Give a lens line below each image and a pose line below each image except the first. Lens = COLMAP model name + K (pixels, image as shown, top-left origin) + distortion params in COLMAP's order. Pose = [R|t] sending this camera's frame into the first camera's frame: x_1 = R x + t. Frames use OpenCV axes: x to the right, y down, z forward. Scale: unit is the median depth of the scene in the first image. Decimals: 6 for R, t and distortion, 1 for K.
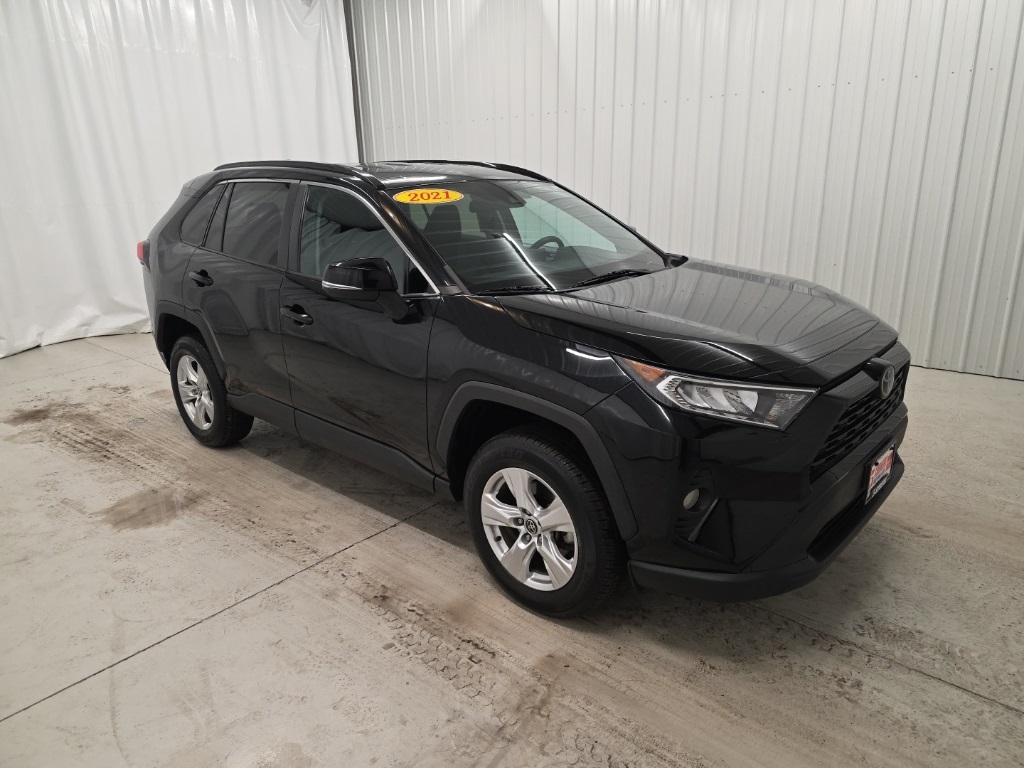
lens RADIAL K [[682.2, 0, 516.8], [0, 682.2, 383.9], [0, 0, 1]] dist [0.051267, -0.041103]
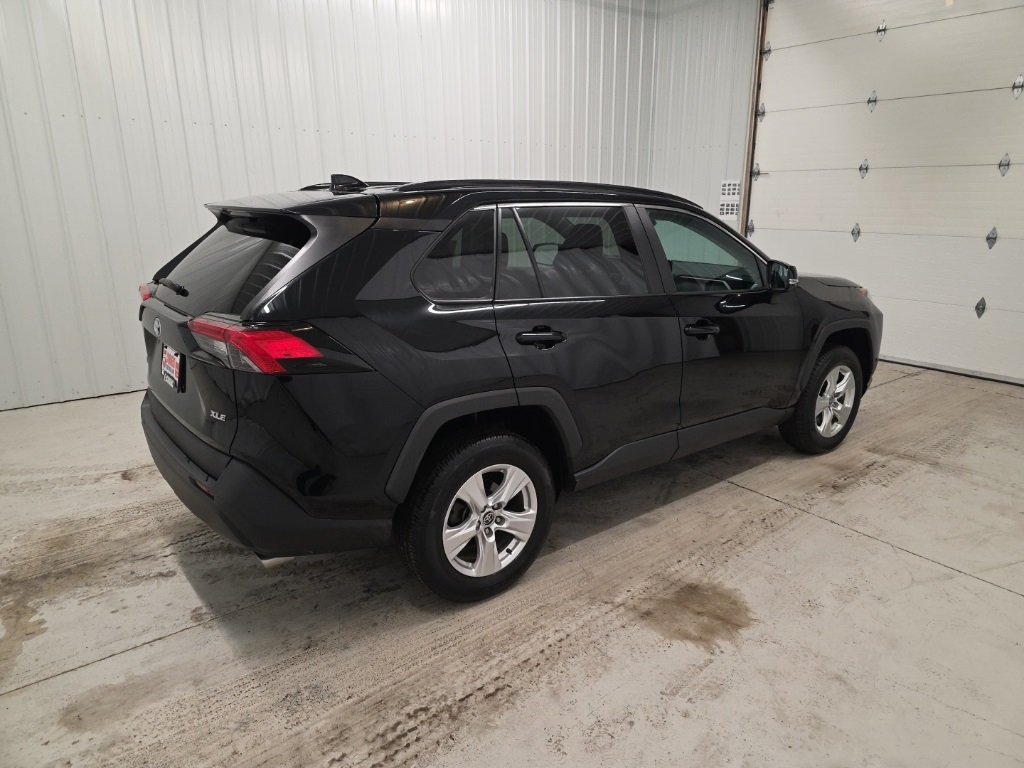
lens RADIAL K [[682.2, 0, 516.8], [0, 682.2, 383.9], [0, 0, 1]] dist [0.051267, -0.041103]
pose [[0.178731, -0.235221, 0.955367, -1.251090], [0.287823, 0.941026, 0.177844, -0.261095], [-0.940858, 0.243190, 0.235892, 0.934479]]
